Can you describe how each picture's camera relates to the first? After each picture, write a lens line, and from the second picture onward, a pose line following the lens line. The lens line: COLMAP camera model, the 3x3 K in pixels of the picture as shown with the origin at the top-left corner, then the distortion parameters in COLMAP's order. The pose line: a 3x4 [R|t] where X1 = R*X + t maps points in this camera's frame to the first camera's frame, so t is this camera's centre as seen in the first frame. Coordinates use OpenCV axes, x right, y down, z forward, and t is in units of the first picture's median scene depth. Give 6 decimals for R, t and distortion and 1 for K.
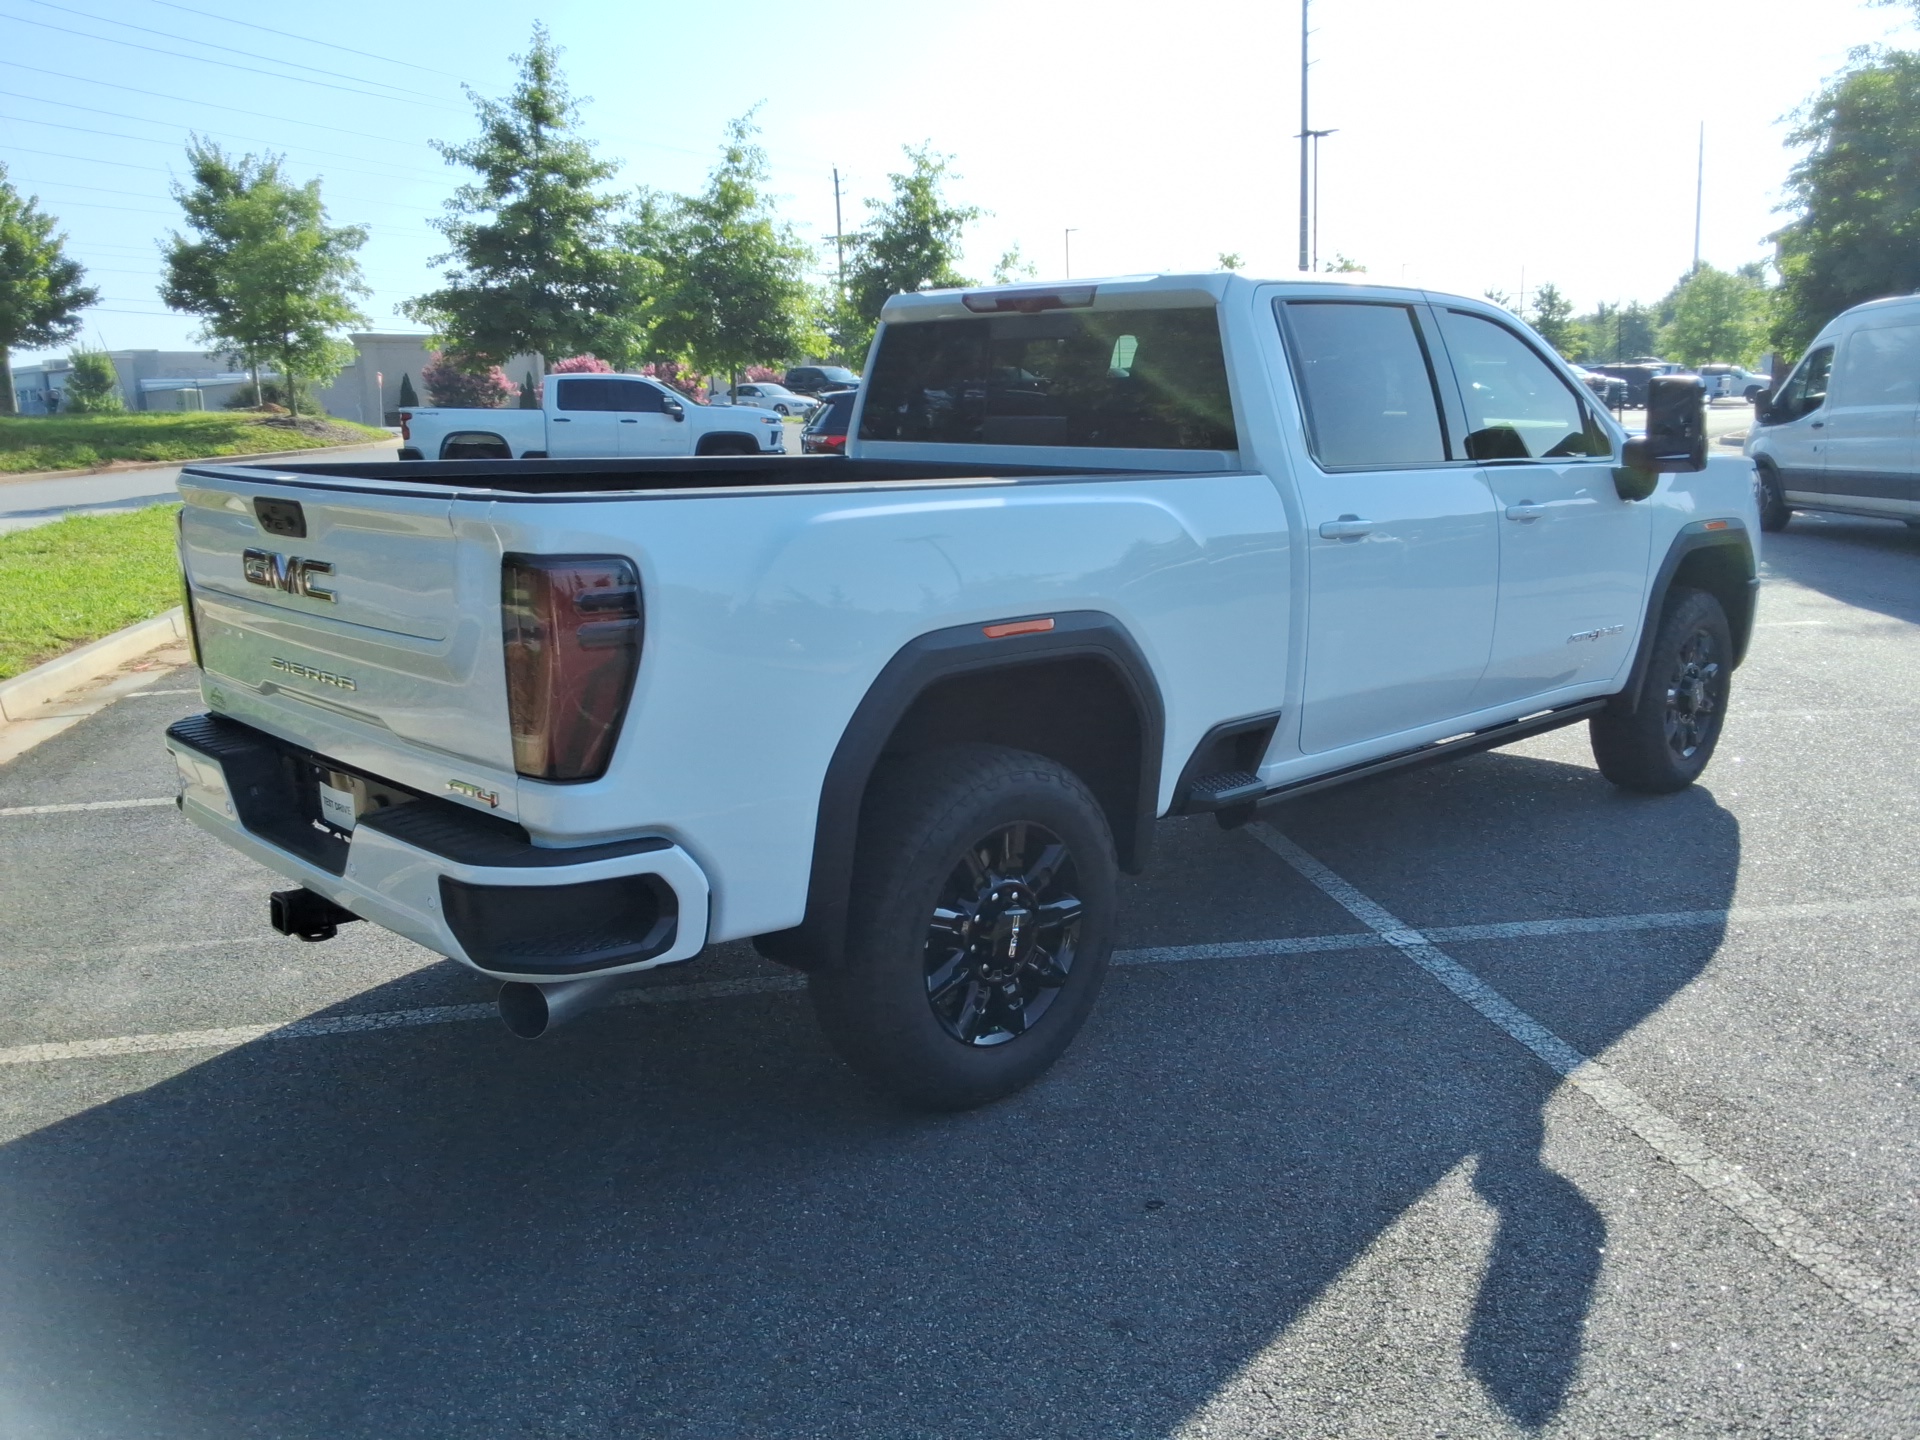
lens RADIAL K [[1537.0, 0, 975.6], [0, 1537.0, 711.8], [0, 0, 1]] dist [0.105786, -0.169224]
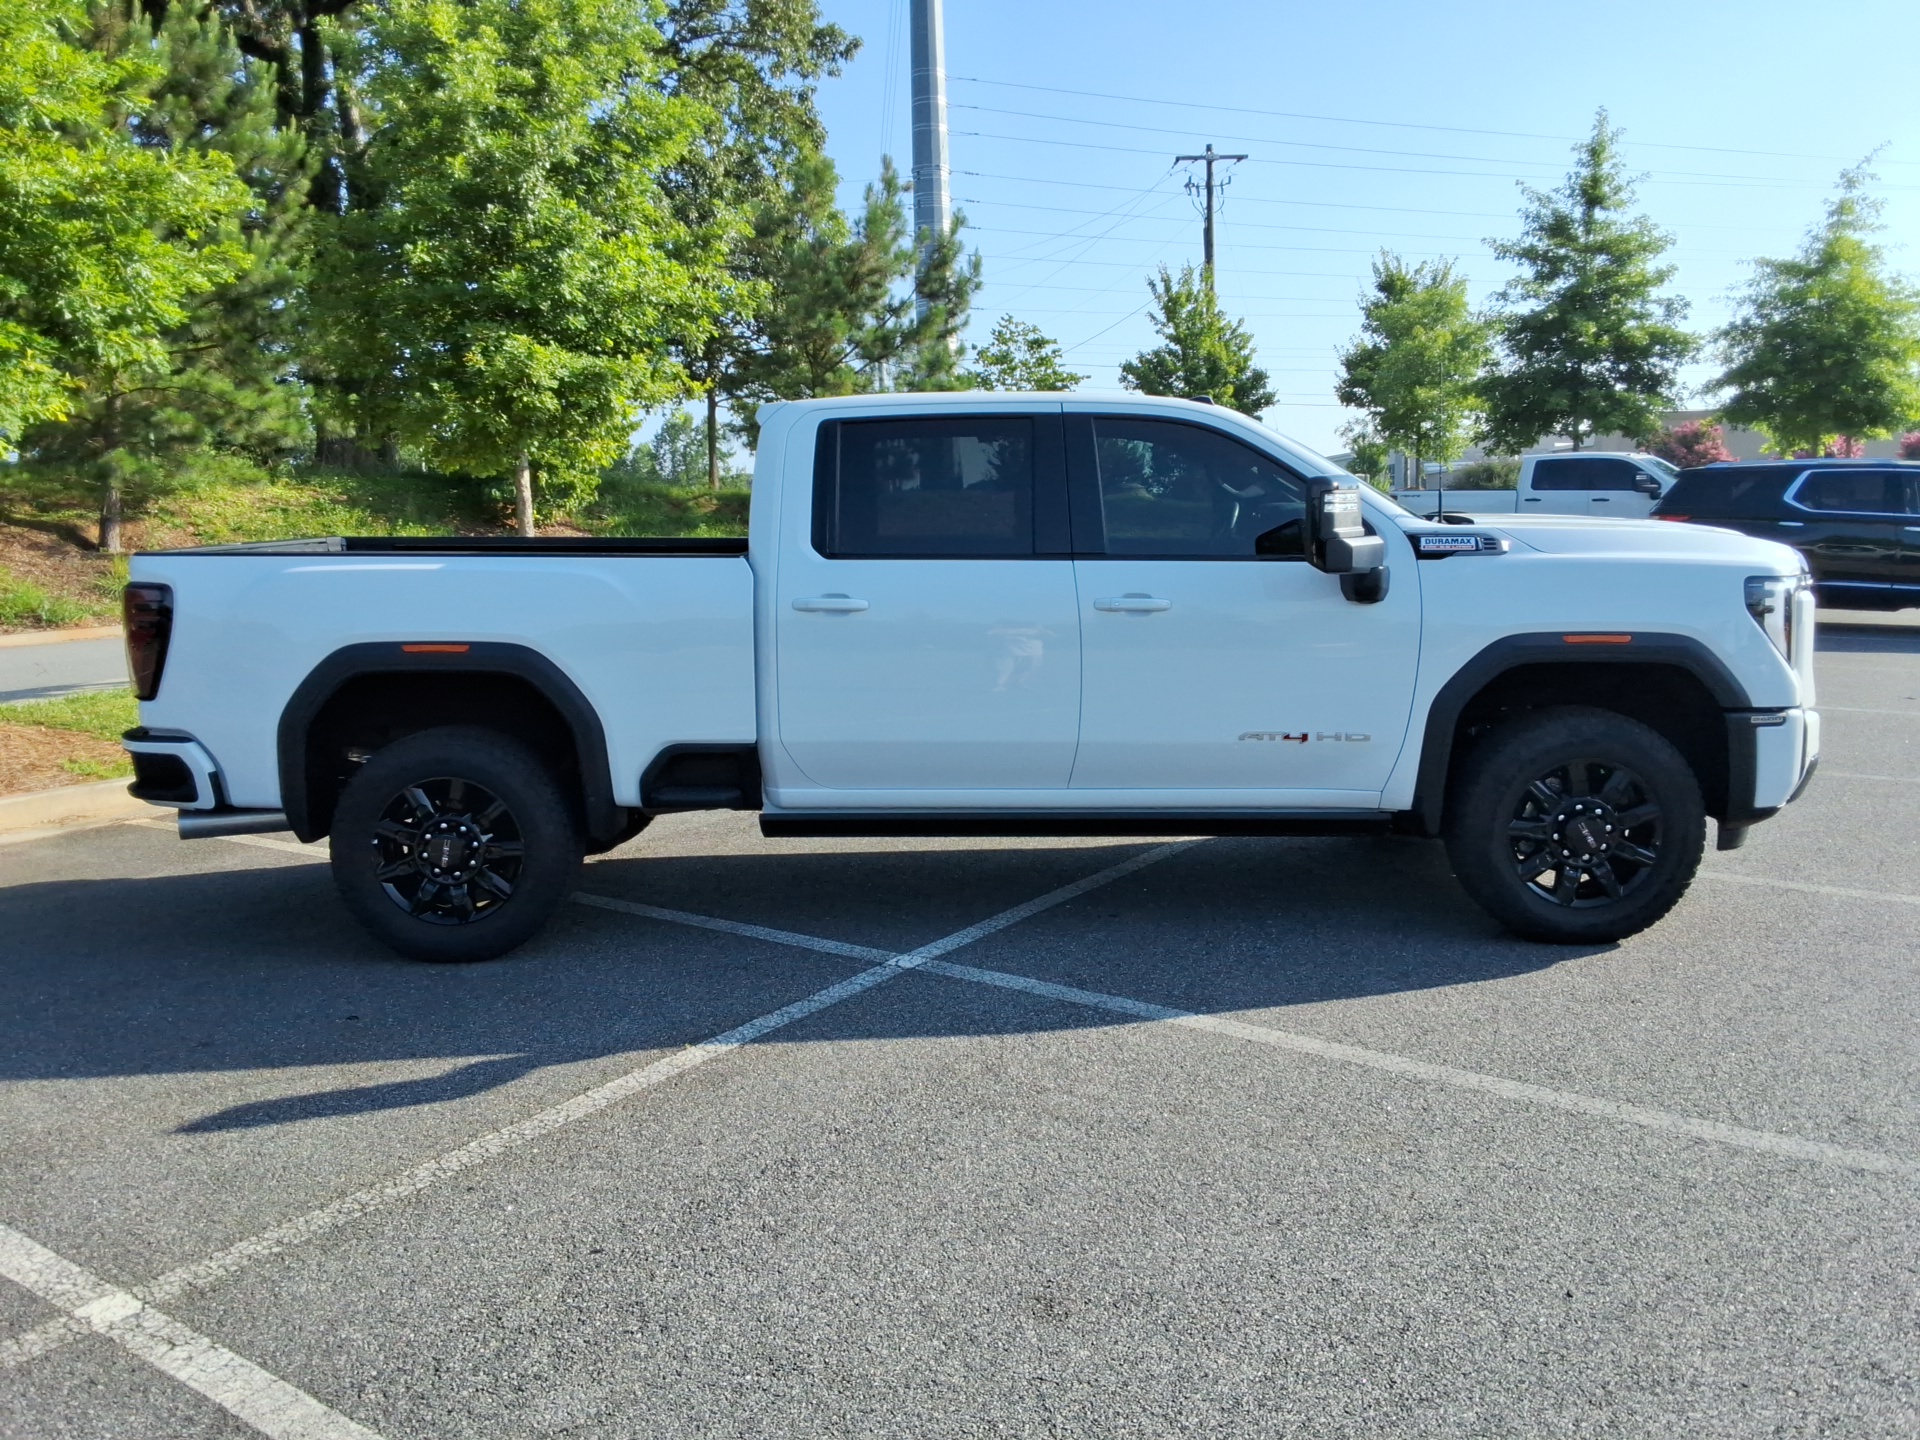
lens RADIAL K [[1537.0, 0, 975.8], [0, 1537.0, 717.8], [0, 0, 1]] dist [0.105786, -0.169224]
pose [[0.704737, 0.096096, -0.702930, 0.521928], [-0.127200, 0.991844, 0.008066, -0.023293], [0.697973, 0.083728, 0.711213, 0.094749]]
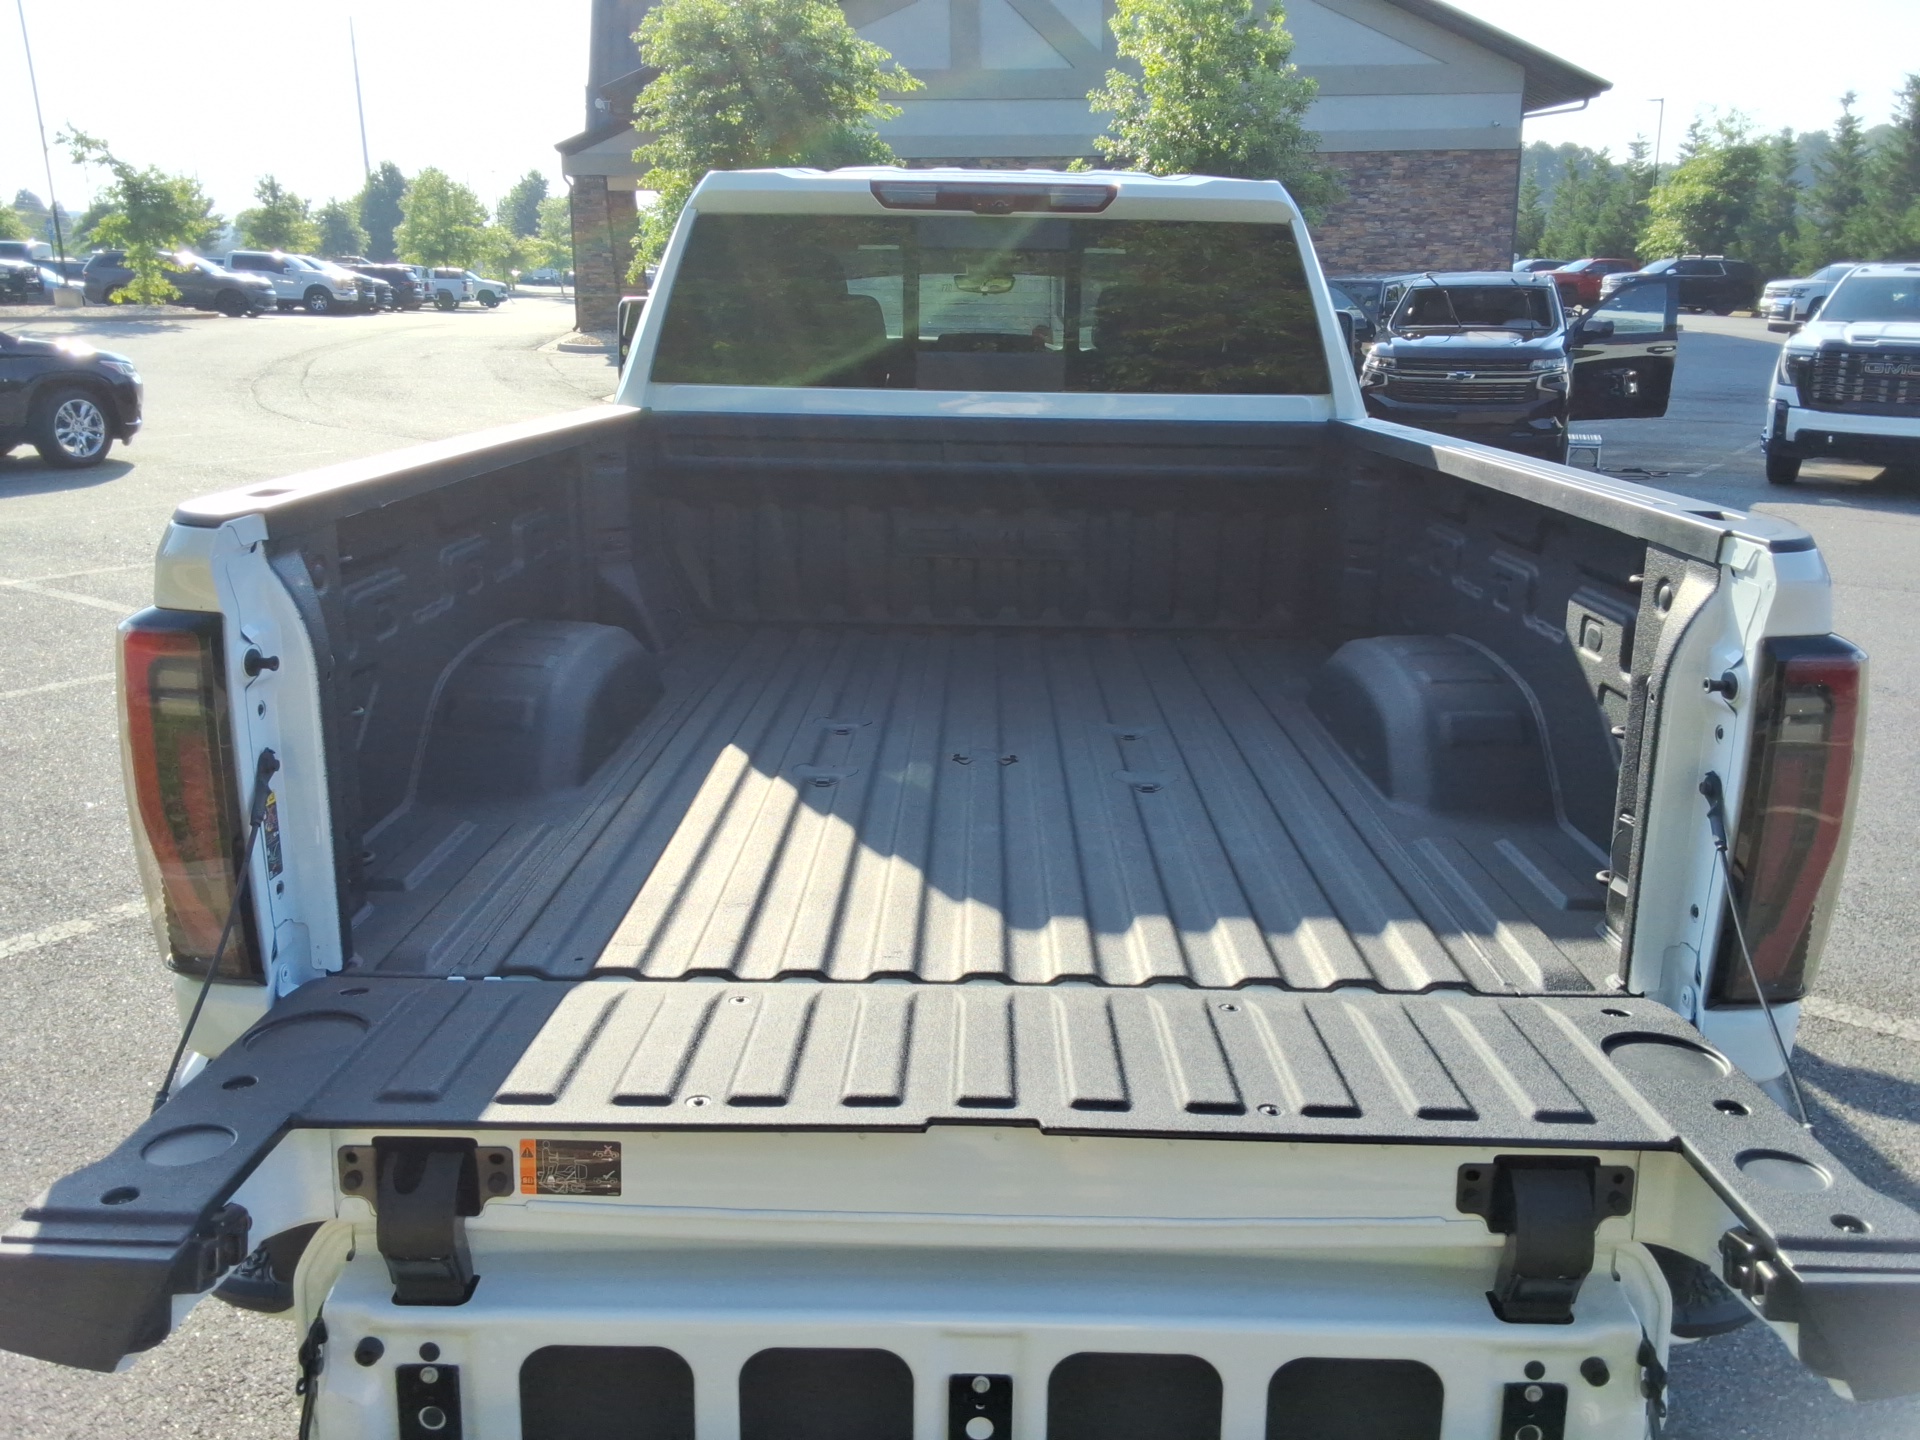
lens RADIAL K [[1537.0, 0, 970.3], [0, 1537.0, 712.6], [0, 0, 1]] dist [0.105786, -0.169224]
pose [[0.710428, -0.166942, 0.683683, -0.253997], [0.124302, 0.985950, 0.111586, -0.049302], [-0.692706, 0.005709, 0.721198, 0.219583]]
